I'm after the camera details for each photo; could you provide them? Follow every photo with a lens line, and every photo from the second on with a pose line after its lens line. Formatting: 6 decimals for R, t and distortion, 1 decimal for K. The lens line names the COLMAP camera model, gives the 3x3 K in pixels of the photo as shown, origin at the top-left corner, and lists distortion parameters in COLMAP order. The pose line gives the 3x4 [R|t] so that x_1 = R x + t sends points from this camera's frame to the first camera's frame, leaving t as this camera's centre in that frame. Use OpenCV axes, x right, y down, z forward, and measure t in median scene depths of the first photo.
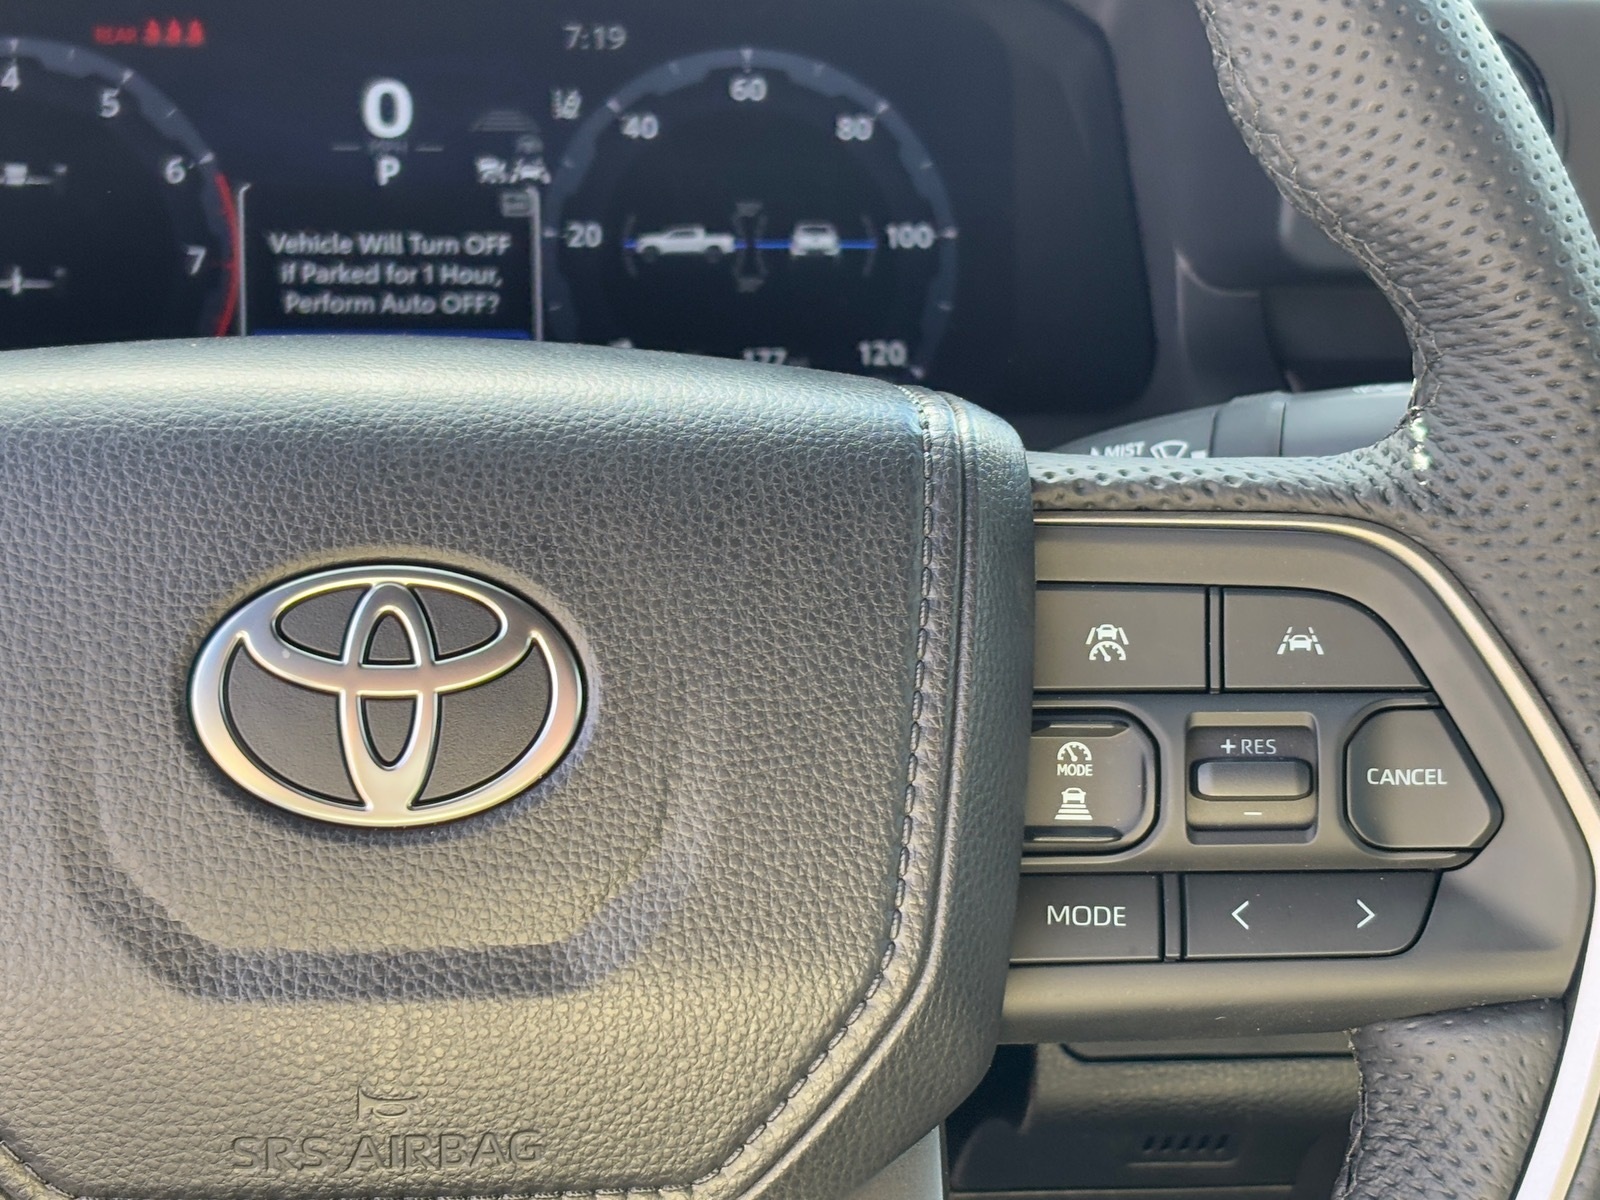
lens RADIAL K [[2984.3, 0, 852.7], [0, 2984.3, 621.8], [0, 0, 1]] dist [0.079142, 0.000000]
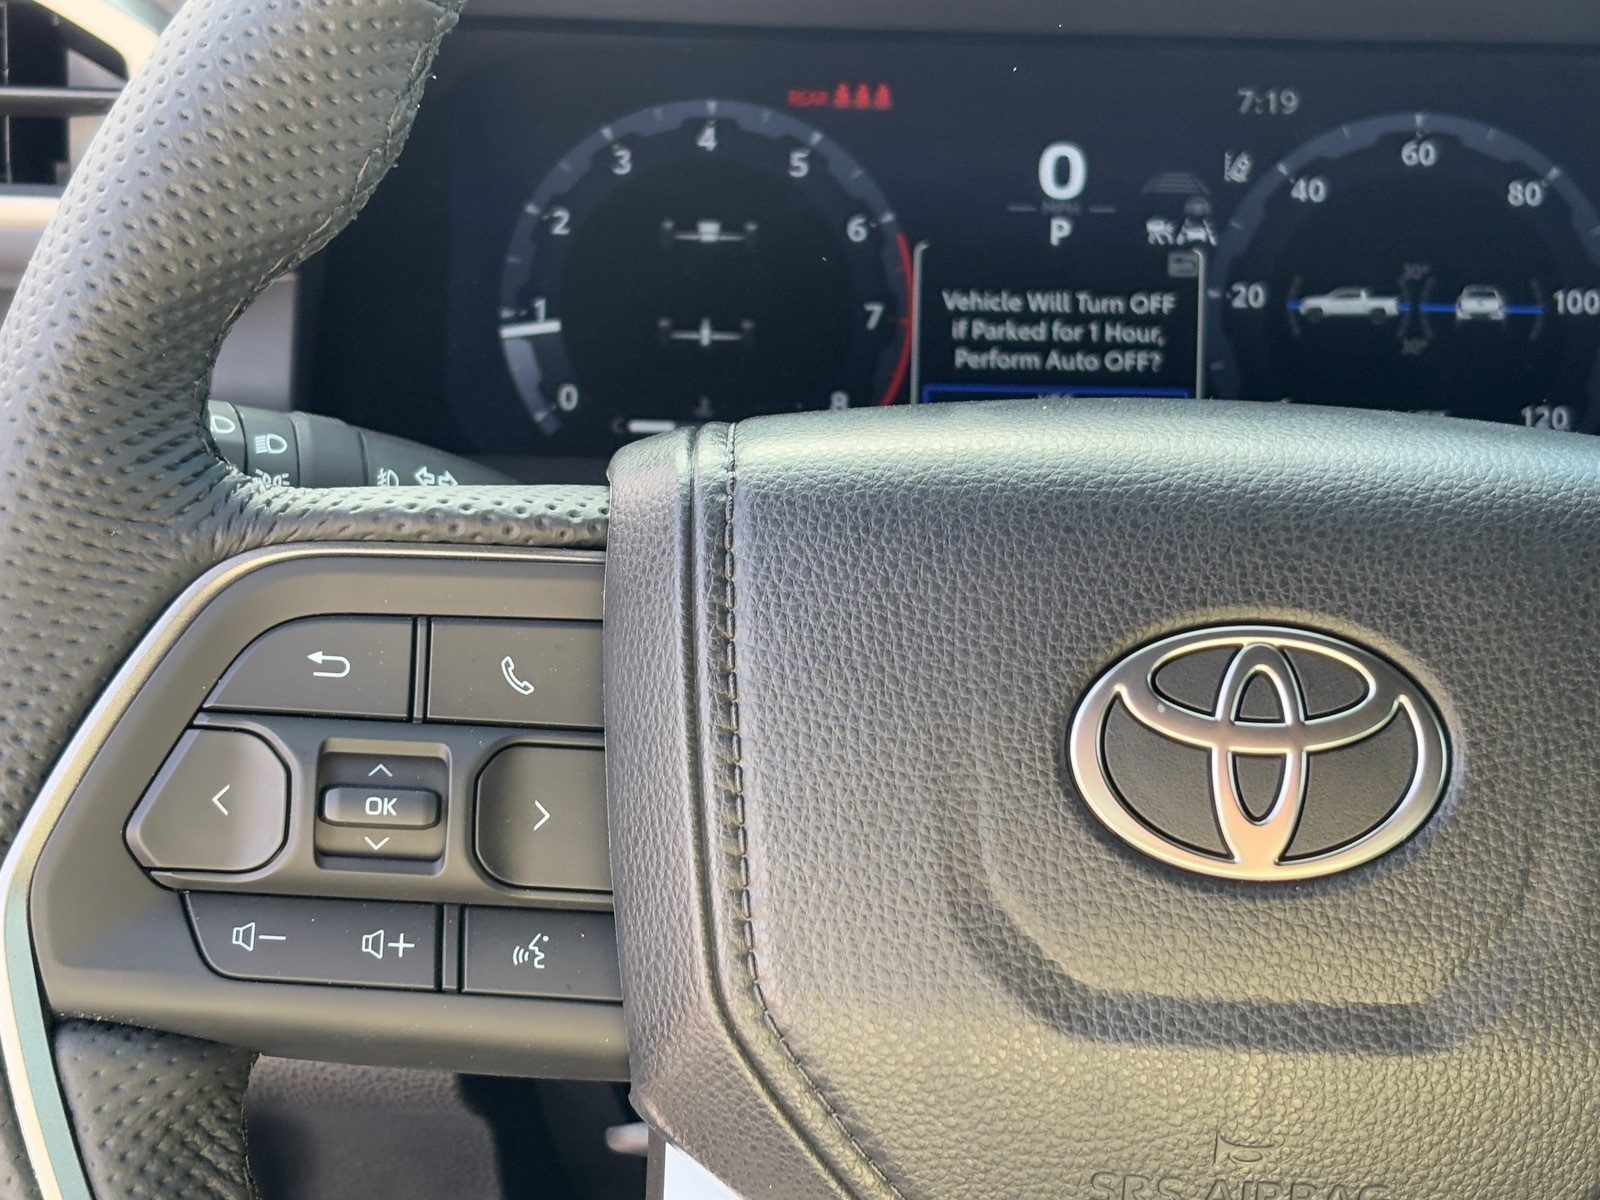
lens RADIAL K [[2984.3, 0, 754.9], [0, 2984.3, 612.2], [0, 0, 1]] dist [0.079142, 0.000000]
pose [[0.988099, 0.034286, -0.149948, -0.161387], [-0.036917, 0.999209, -0.014794, -0.001882], [0.149322, 0.020153, 0.988583, -0.042175]]
